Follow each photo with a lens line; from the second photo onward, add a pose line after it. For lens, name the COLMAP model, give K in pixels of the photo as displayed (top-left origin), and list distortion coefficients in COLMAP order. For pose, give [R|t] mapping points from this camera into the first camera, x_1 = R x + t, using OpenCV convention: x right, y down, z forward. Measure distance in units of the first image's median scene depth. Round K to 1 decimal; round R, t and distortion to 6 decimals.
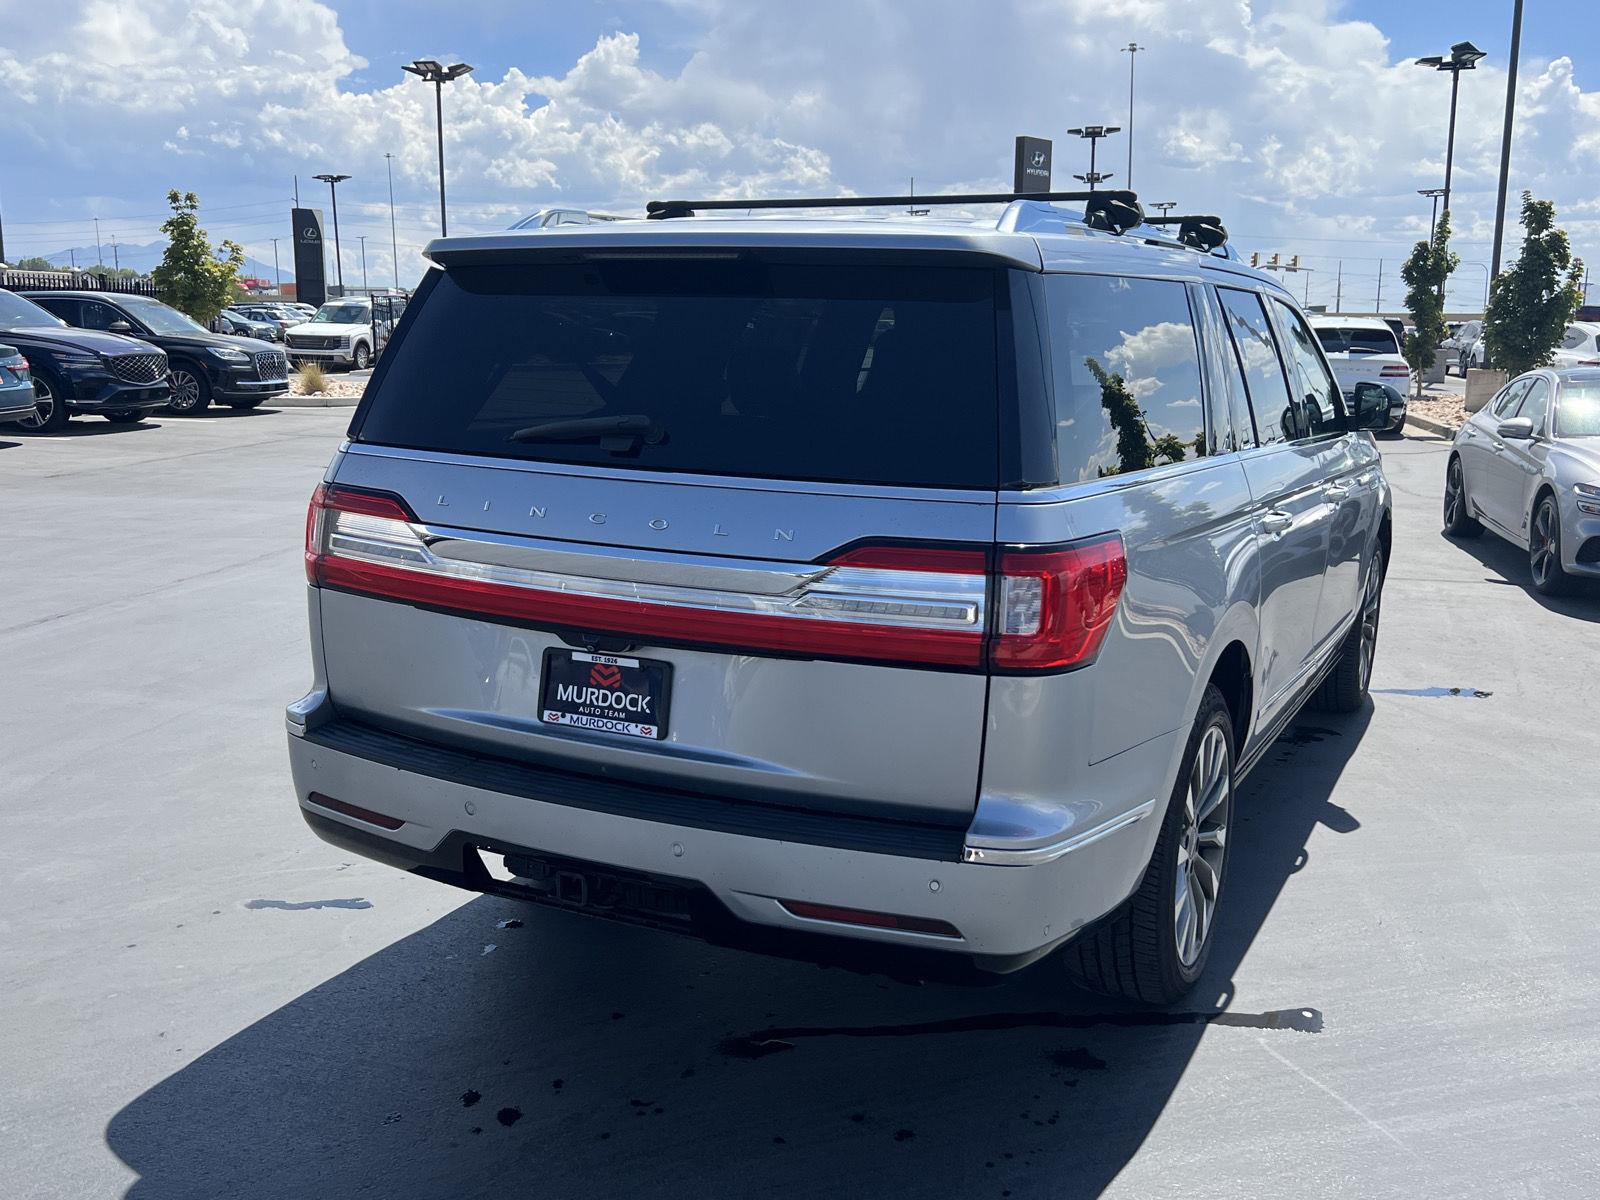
lens RADIAL K [[1533.4, 0, 792.3], [0, 1533.4, 606.5], [0, 0, 1]] dist [0.018274, 0.000000]
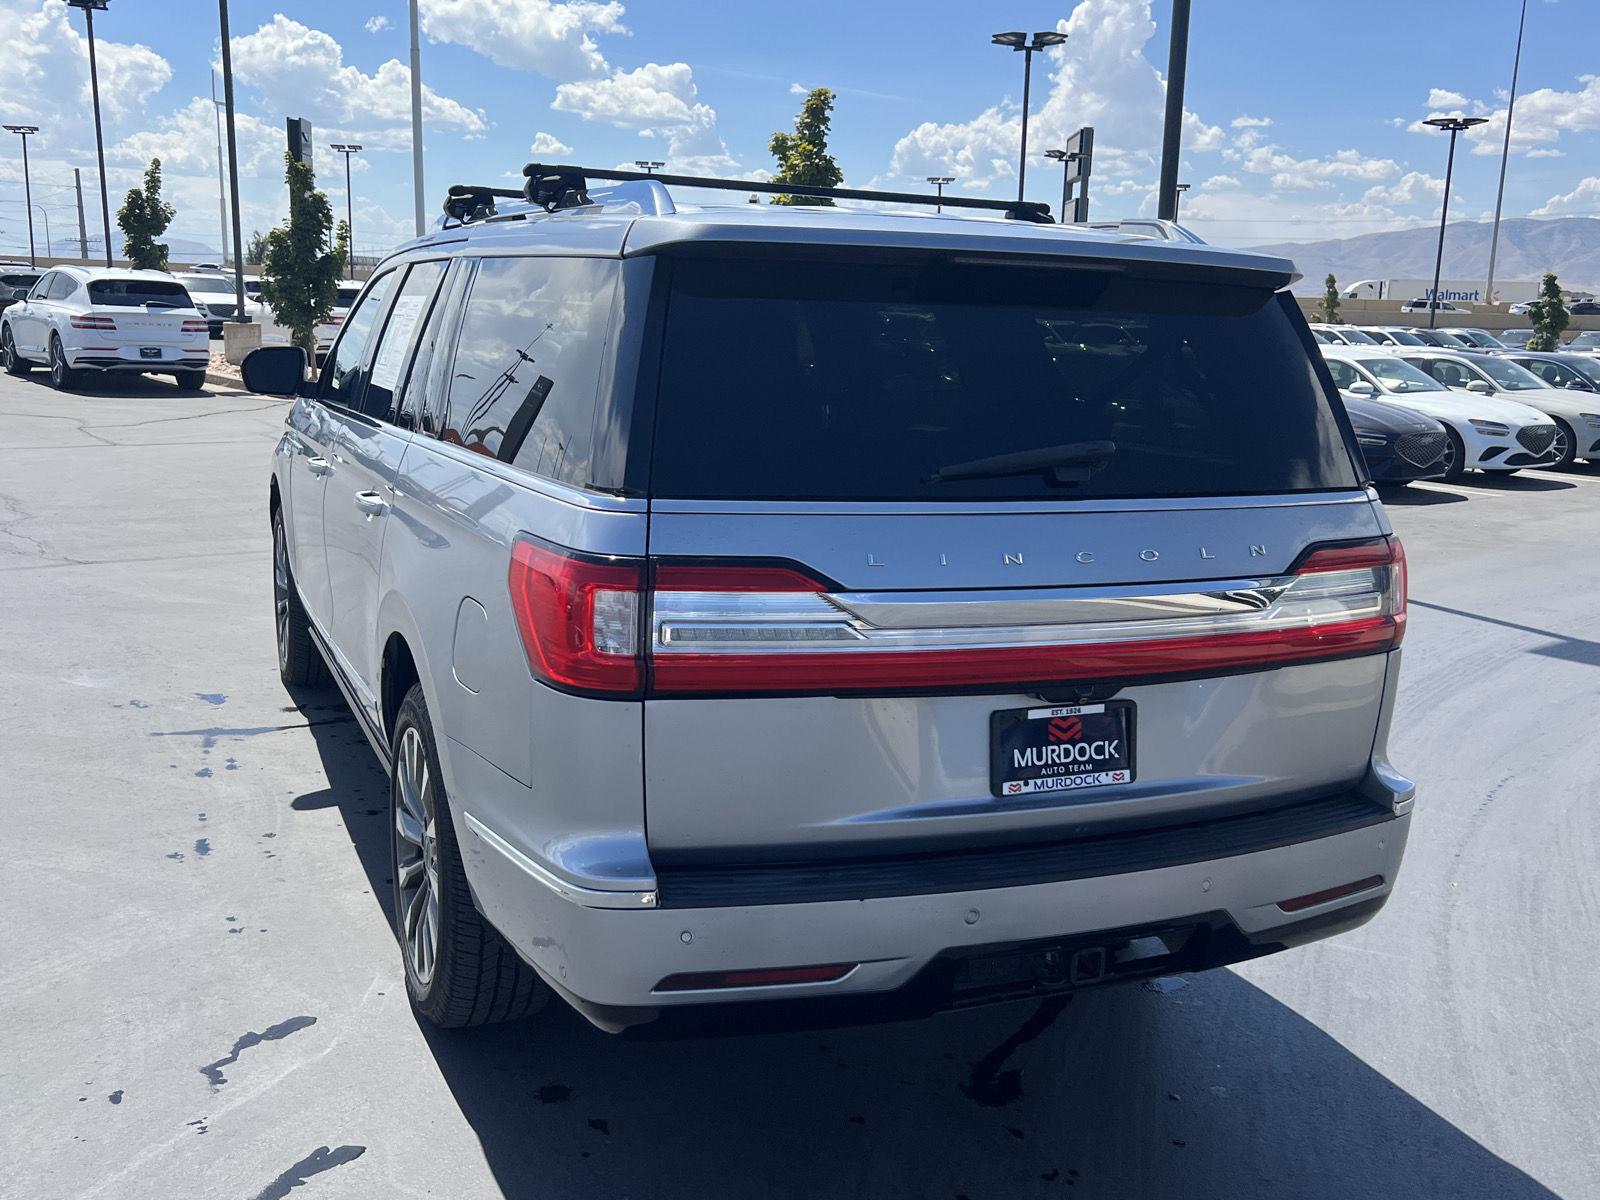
lens RADIAL K [[1529.8, 0, 809.8], [0, 1529.8, 604.8], [0, 0, 1]] dist [0.020343, 0.000000]
pose [[0.632914, -0.139029, 0.761637, -0.130414], [0.113028, 0.989797, 0.086752, -0.017948], [-0.765927, 0.031180, 0.642171, 0.076921]]
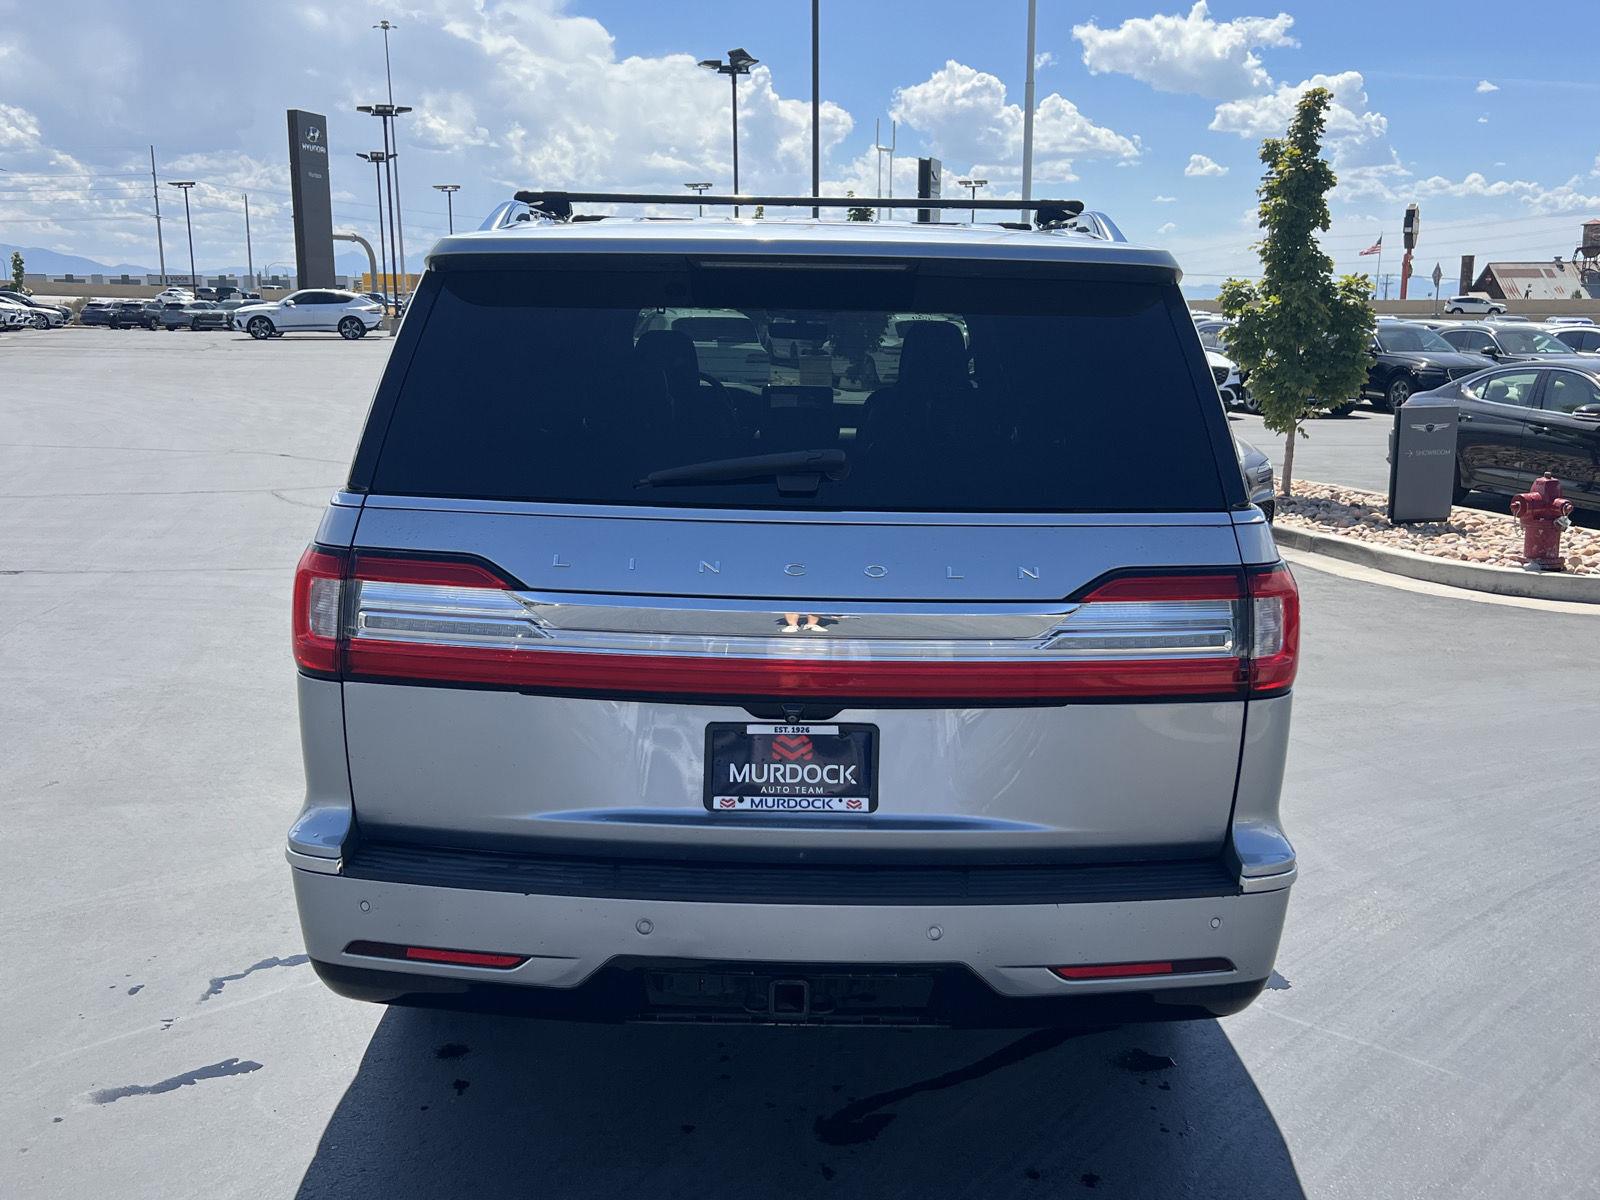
lens RADIAL K [[1533.4, 0, 798.2], [0, 1533.4, 606.6], [0, 0, 1]] dist [0.018274, 0.000000]
pose [[0.892079, -0.086706, 0.443482, -0.072249], [0.081600, 0.996195, 0.030627, -0.008907], [-0.444450, 0.008866, 0.895760, 0.031553]]
